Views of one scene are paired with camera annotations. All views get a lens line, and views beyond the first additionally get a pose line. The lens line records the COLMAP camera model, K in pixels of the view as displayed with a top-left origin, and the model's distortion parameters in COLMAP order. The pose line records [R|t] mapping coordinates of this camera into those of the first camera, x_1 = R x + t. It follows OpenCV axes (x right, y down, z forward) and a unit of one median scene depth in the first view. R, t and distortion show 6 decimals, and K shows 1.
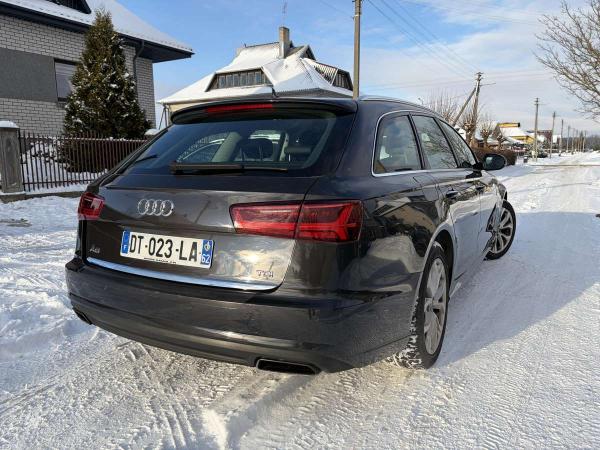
lens RADIAL K [[476.5, 0, 300.4], [0, 476.5, 226.1], [0, 0, 1]] dist [0.032918, -0.005453]
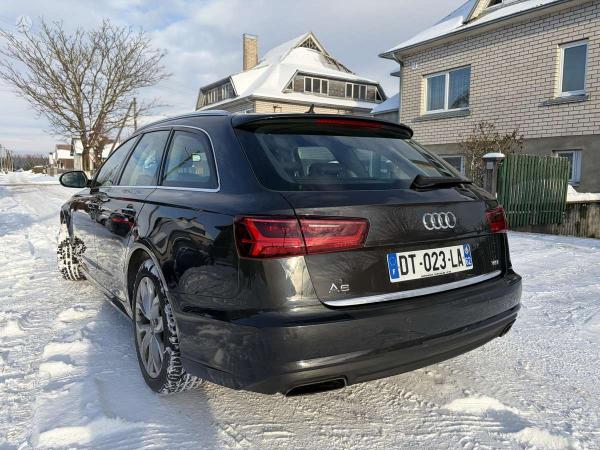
lens RADIAL K [[476.5, 0, 301.4], [0, 476.5, 224.5], [0, 0, 1]] dist [0.032918, -0.005453]
pose [[0.401219, -0.081418, 0.912357, -1.272136], [0.121314, 0.991991, 0.035176, -0.097439], [-0.907913, 0.096569, 0.407883, 0.810995]]
